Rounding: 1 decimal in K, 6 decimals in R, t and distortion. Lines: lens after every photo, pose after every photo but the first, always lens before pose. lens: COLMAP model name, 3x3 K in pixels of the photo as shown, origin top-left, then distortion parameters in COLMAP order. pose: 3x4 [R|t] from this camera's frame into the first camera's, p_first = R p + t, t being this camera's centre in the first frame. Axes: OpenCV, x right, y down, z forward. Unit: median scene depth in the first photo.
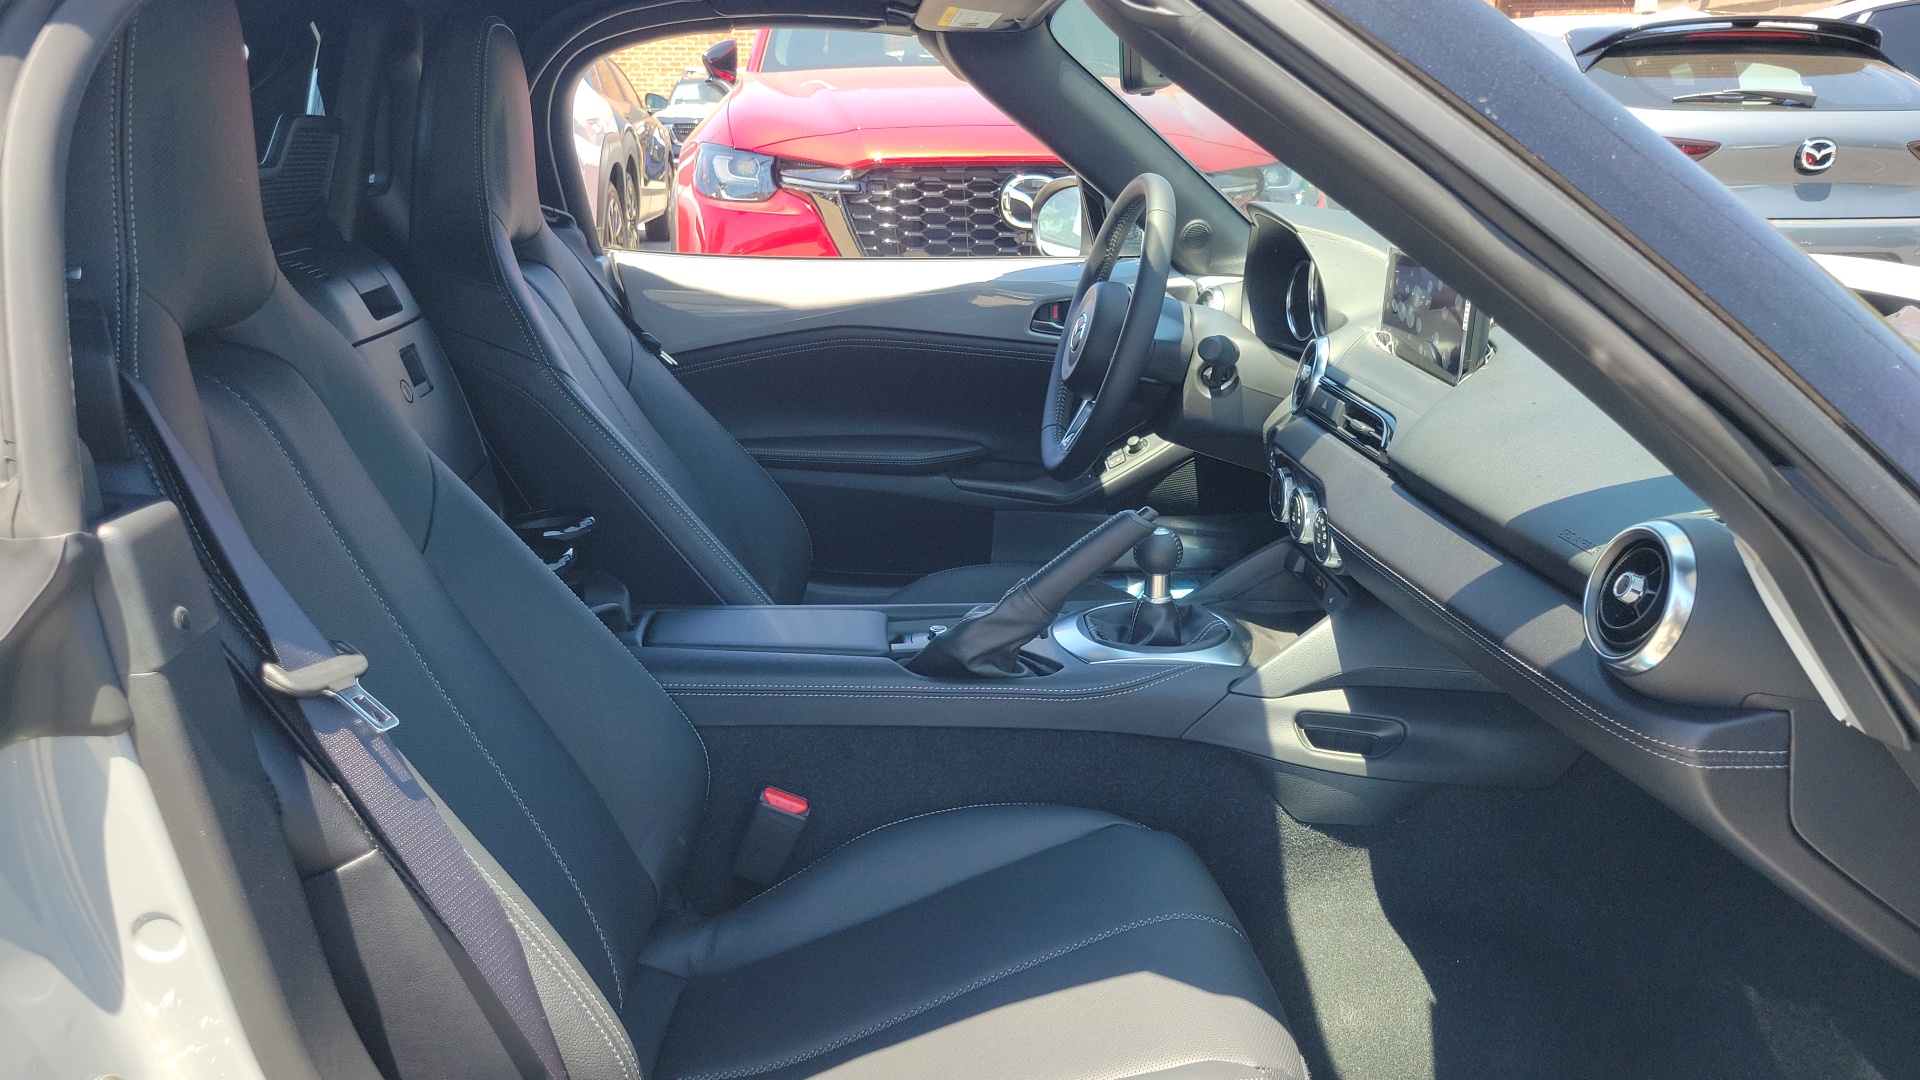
lens RADIAL K [[1445.6, 0, 934.9], [0, 1445.6, 533.0], [0, 0, 1]] dist [-0.003371, -0.004243]
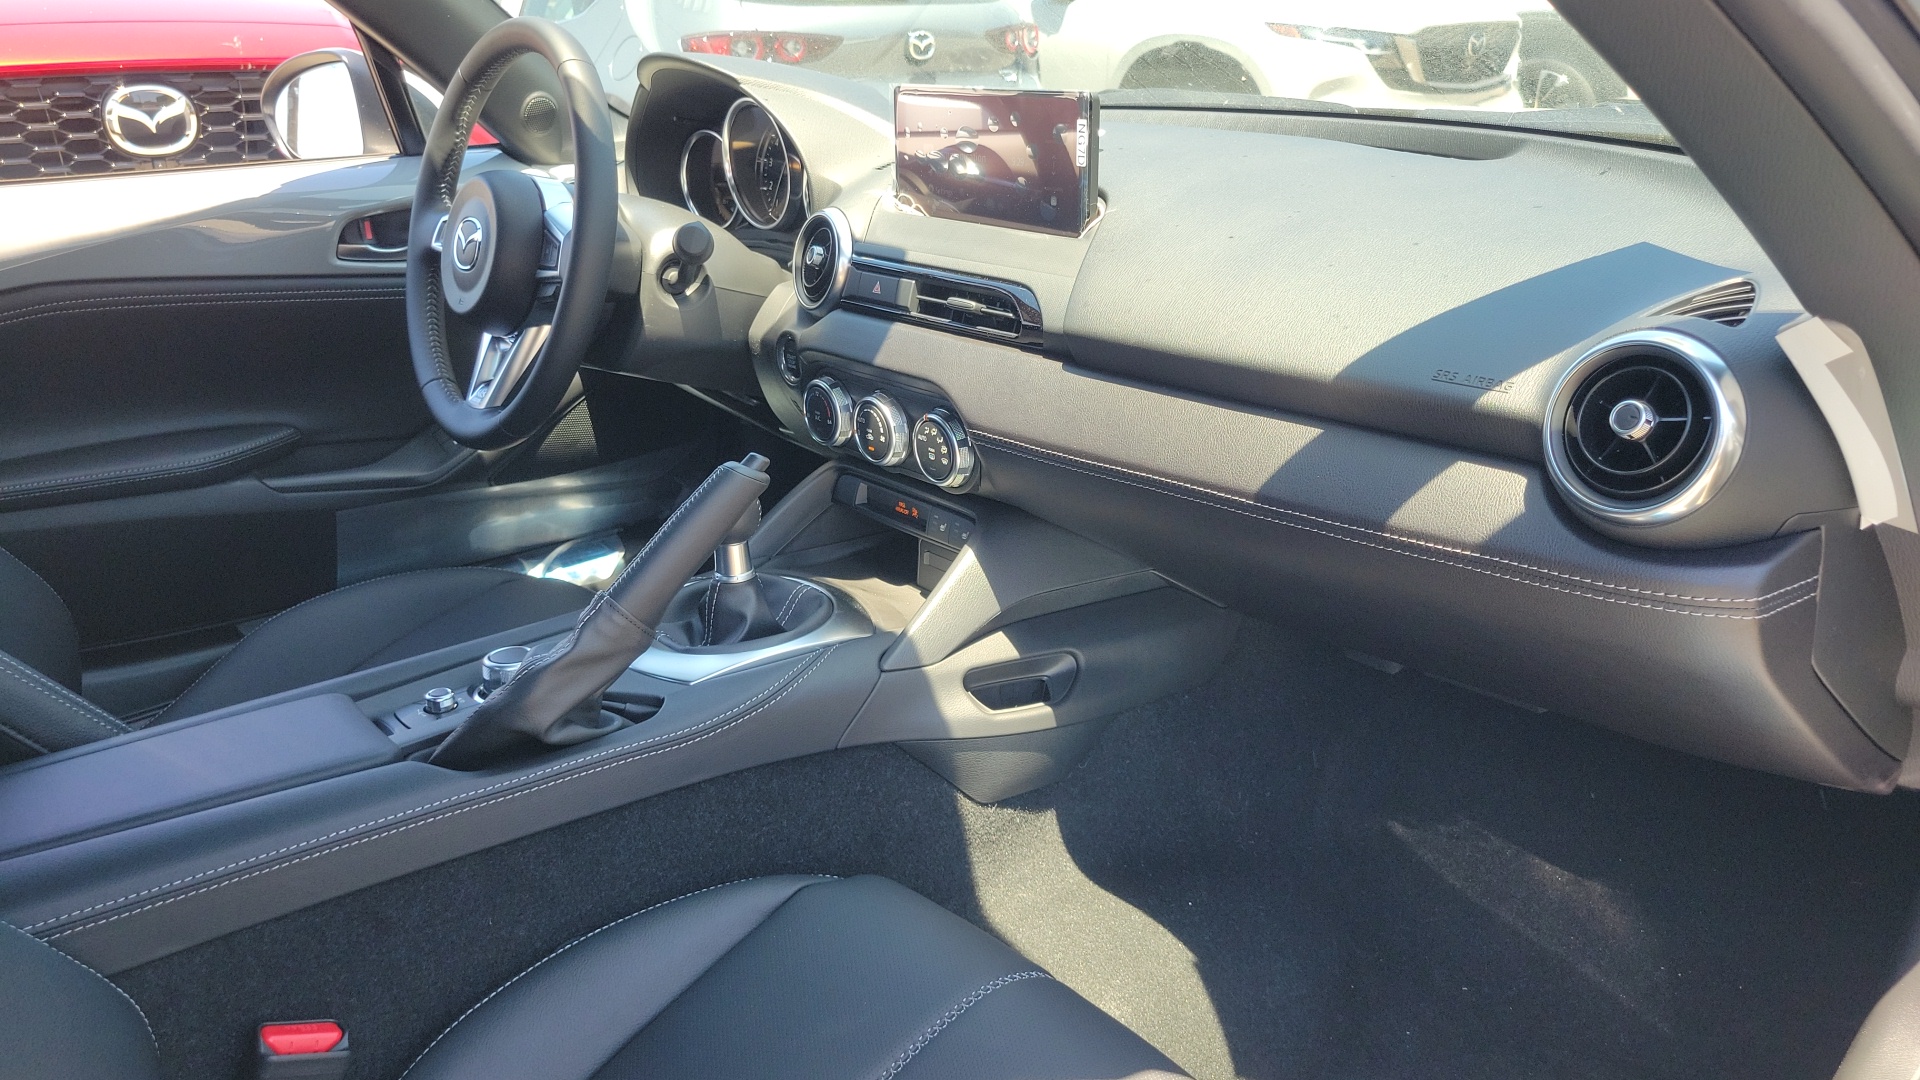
lens RADIAL K [[1443.5, 0, 960.0], [0, 1443.5, 540.0], [0, 0, 1]] dist [-0.002969, -0.005156]
pose [[0.804089, -0.212762, 0.555133, -0.165507], [0.184697, 0.976964, 0.106906, -0.031062], [-0.565090, 0.016569, 0.824863, 0.326061]]
